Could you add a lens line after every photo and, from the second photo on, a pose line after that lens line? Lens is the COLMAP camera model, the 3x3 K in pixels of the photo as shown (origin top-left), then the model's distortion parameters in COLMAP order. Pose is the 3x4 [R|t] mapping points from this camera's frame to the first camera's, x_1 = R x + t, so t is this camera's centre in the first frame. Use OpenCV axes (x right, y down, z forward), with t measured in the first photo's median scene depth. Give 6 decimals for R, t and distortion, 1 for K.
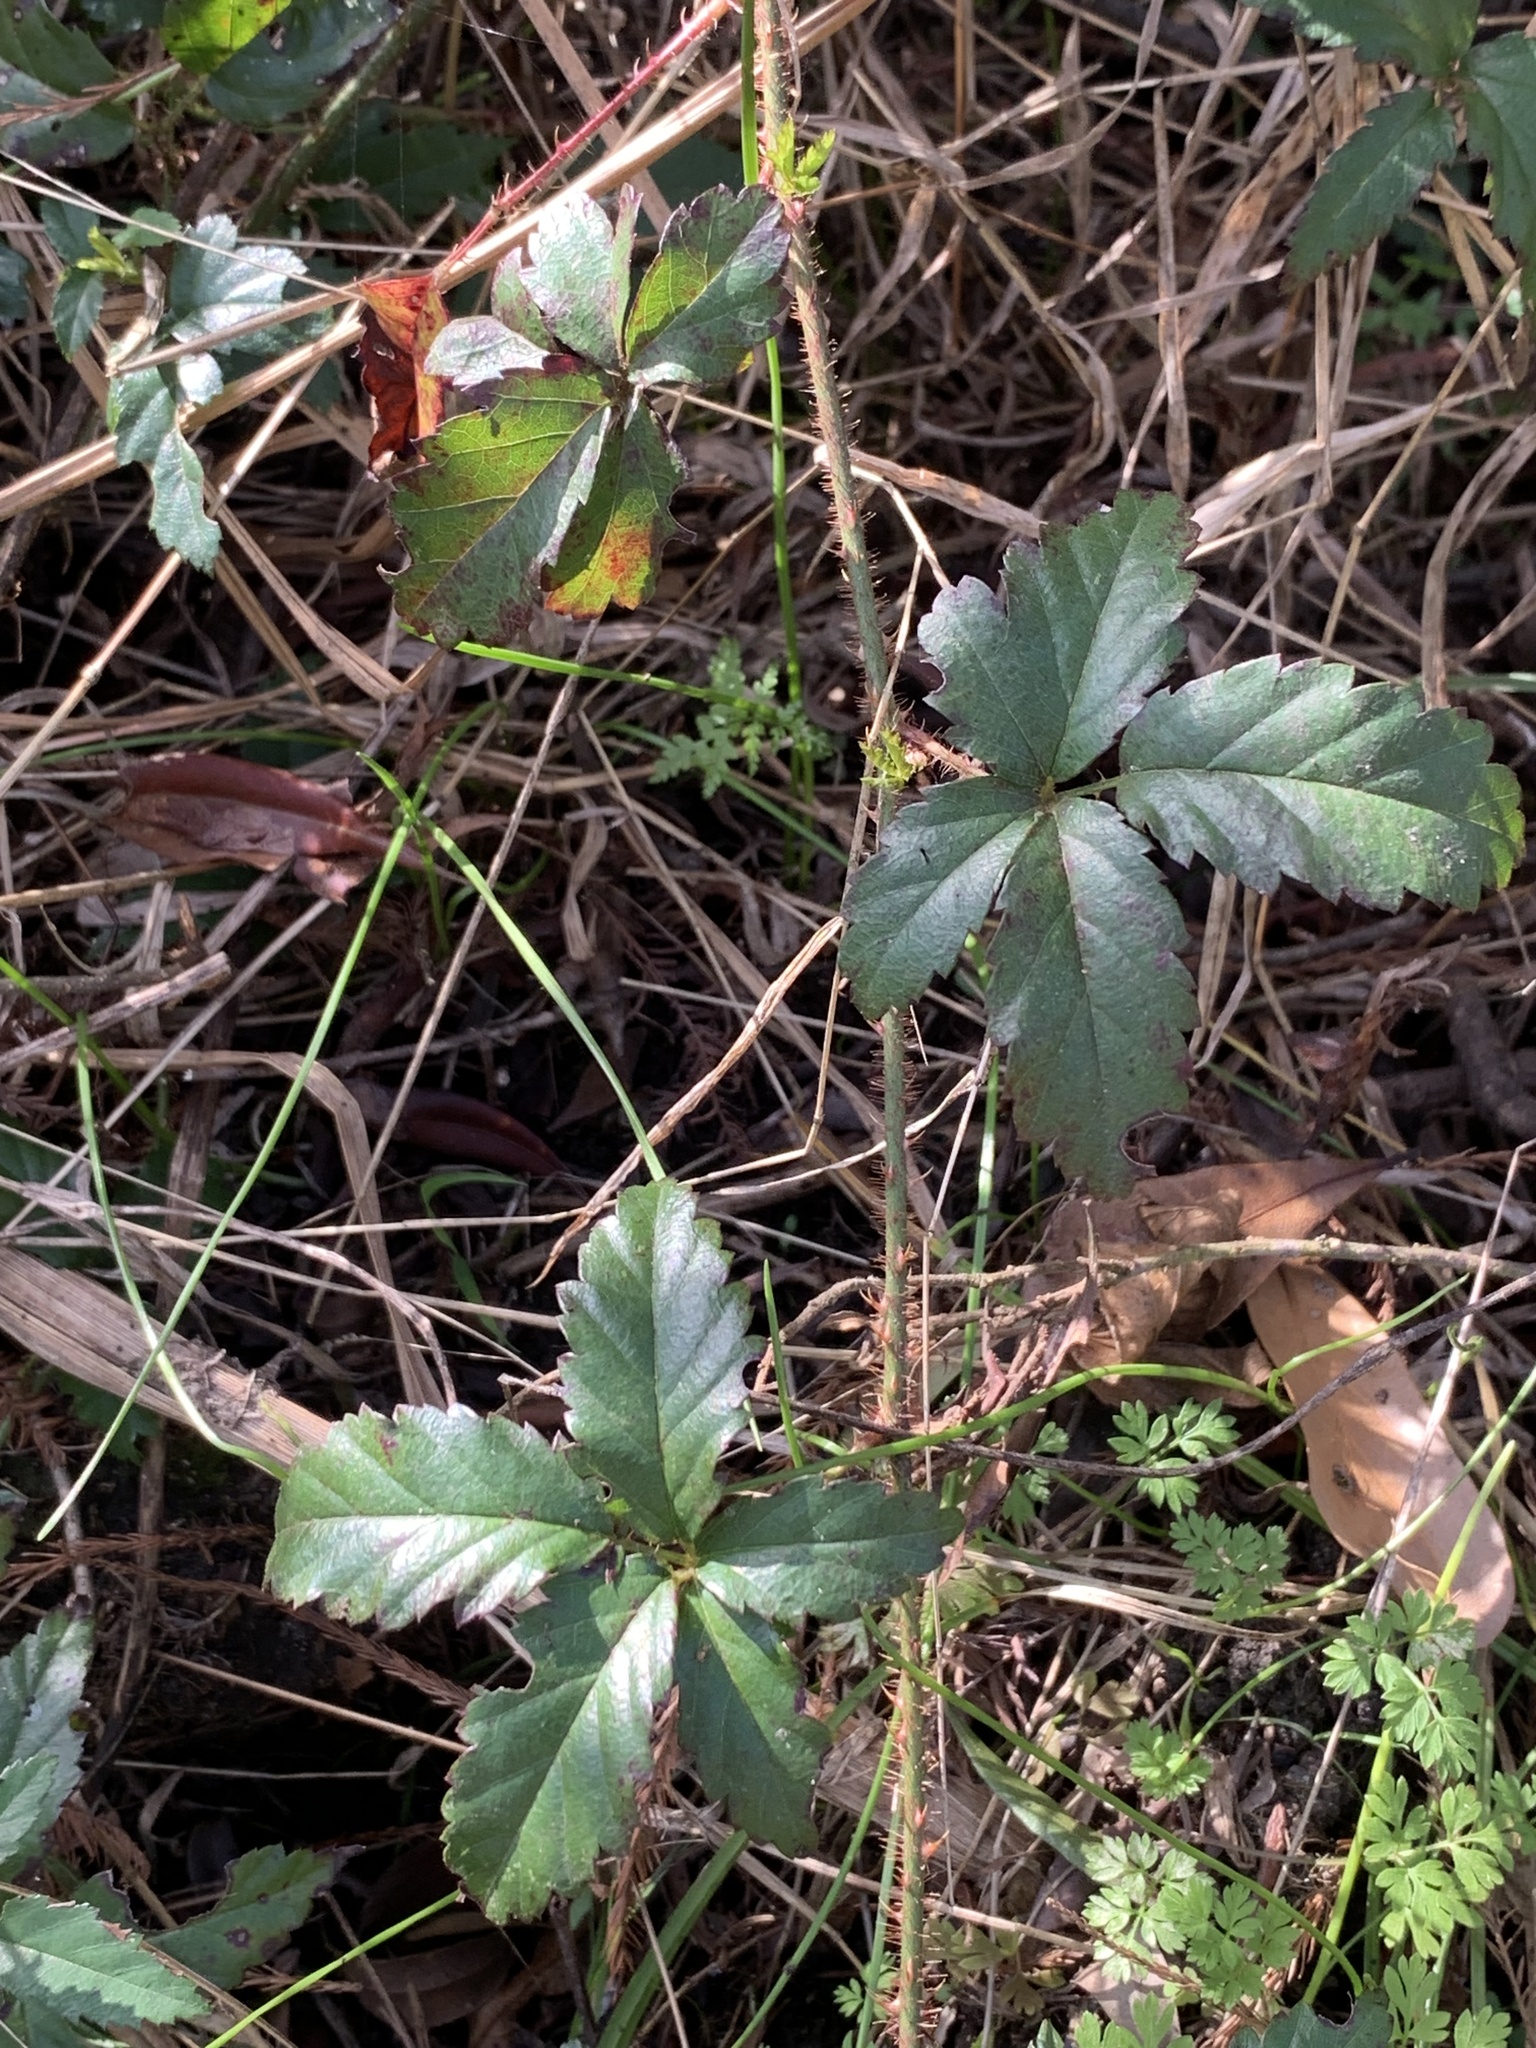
lens RADIAL K [[2962.3, 0, 768.0], [0, 2962.3, 1024.0], [0, 0, 1]] dist [0.158495, -0.513949]
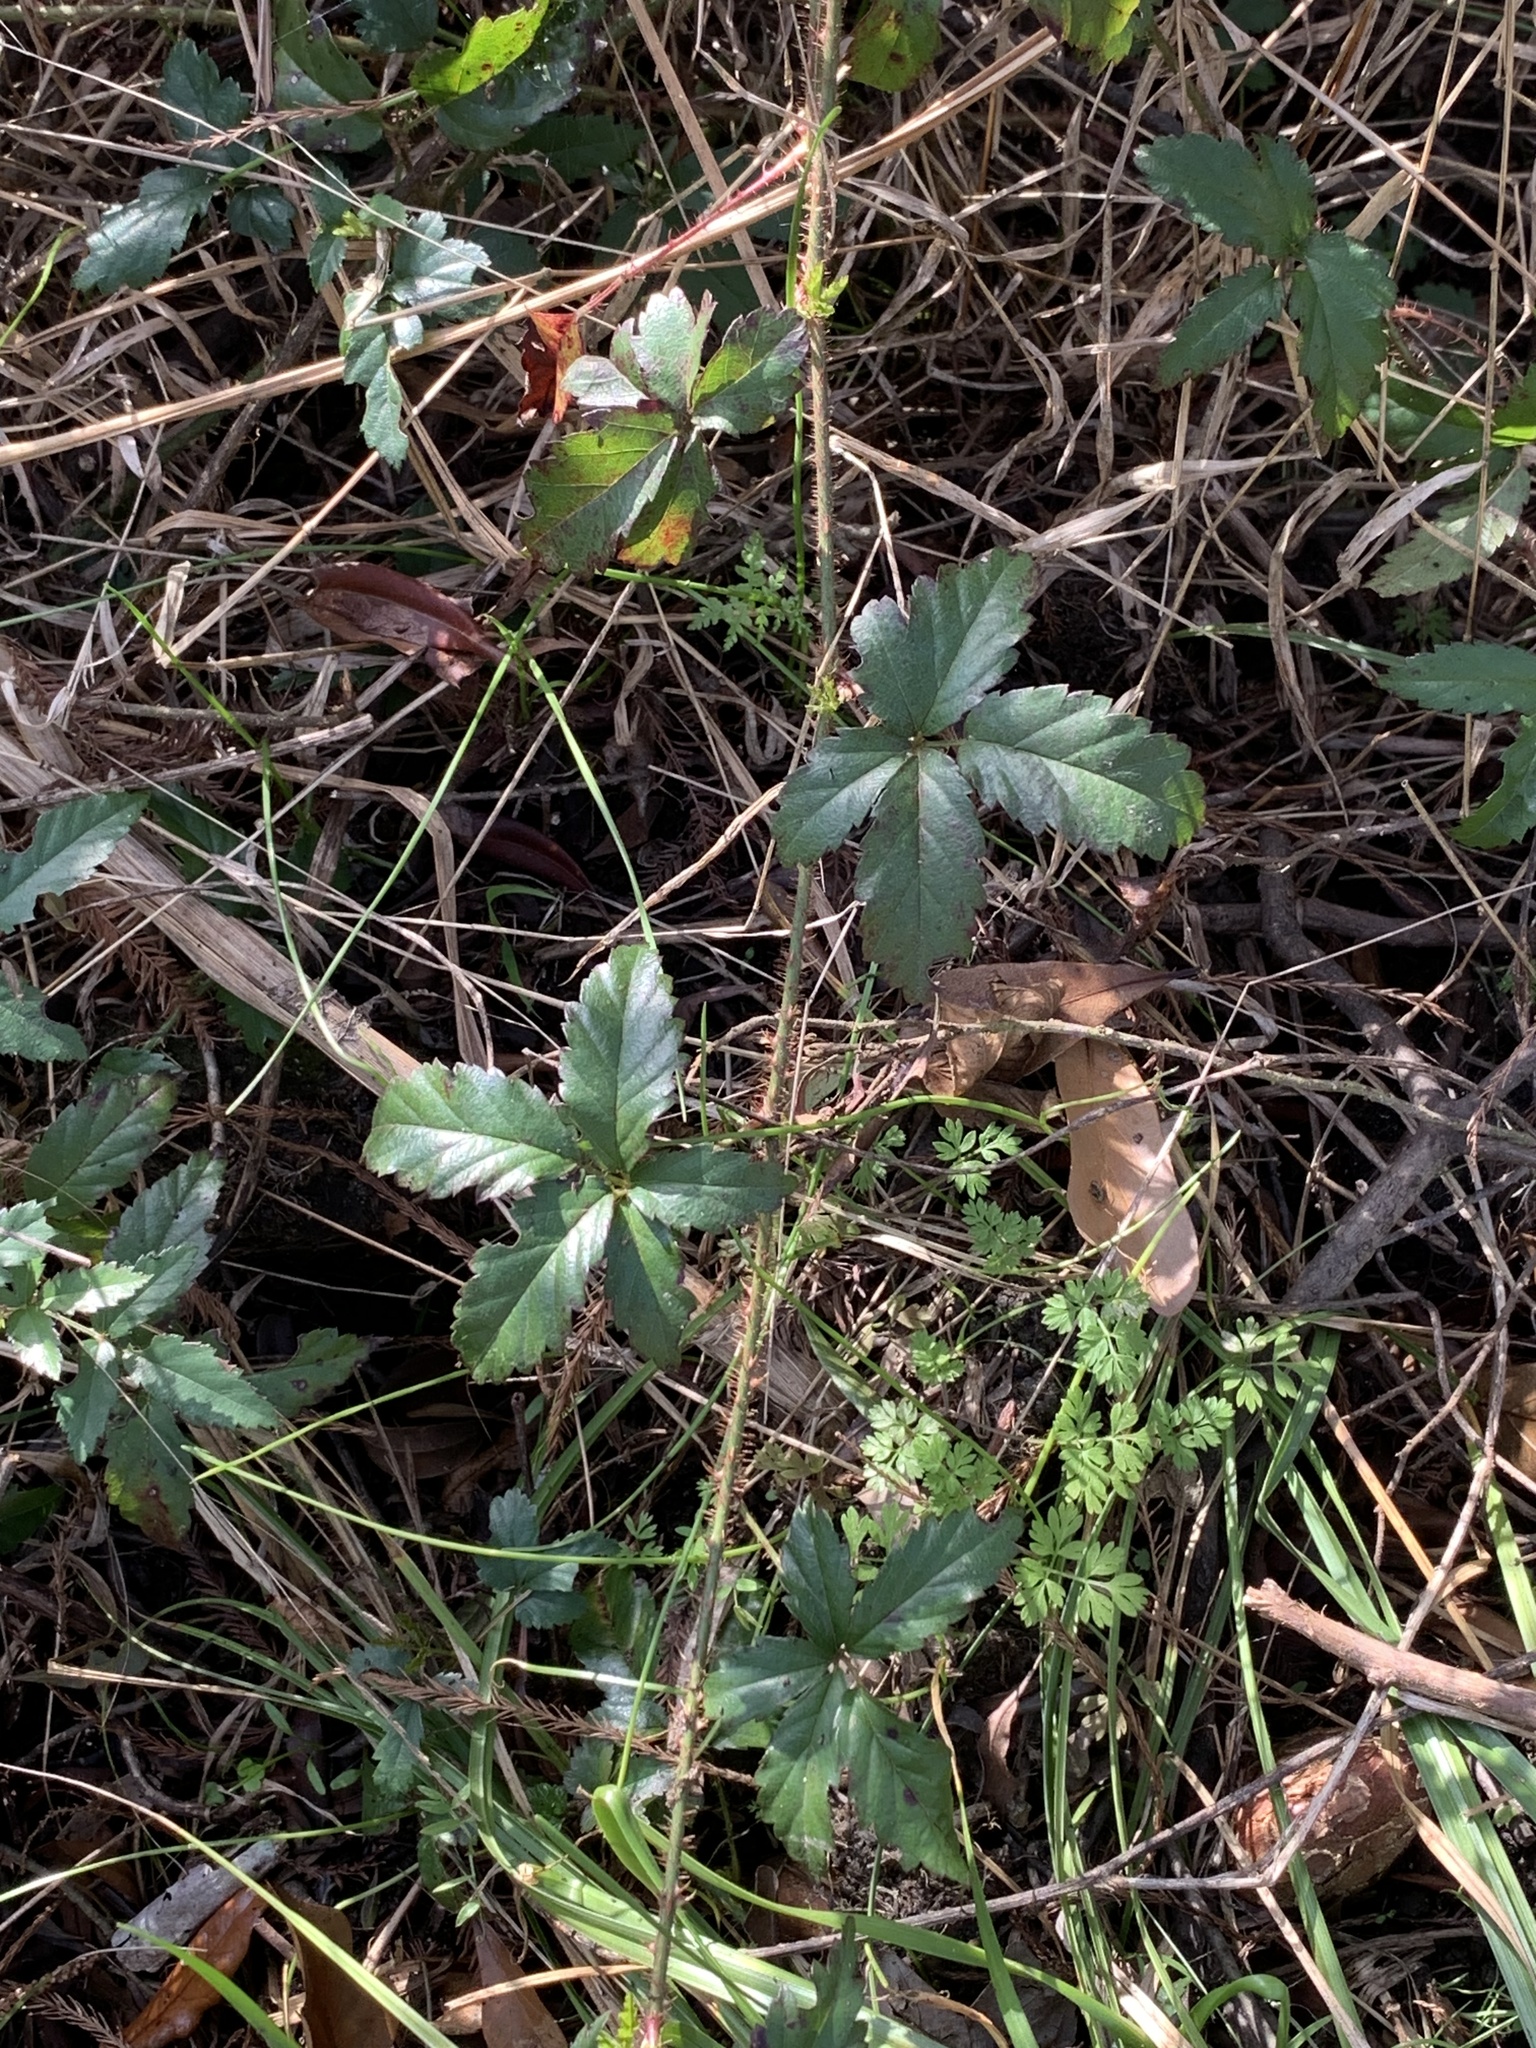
lens RADIAL K [[2962.3, 0, 768.0], [0, 2962.3, 1024.0], [0, 0, 1]] dist [0.158495, -0.513949]
pose [[0.989628, 0.143384, -0.008850, 0.039055], [-0.141171, 0.982063, 0.124989, -0.086754], [0.026613, -0.122444, 0.992119, -0.431731]]
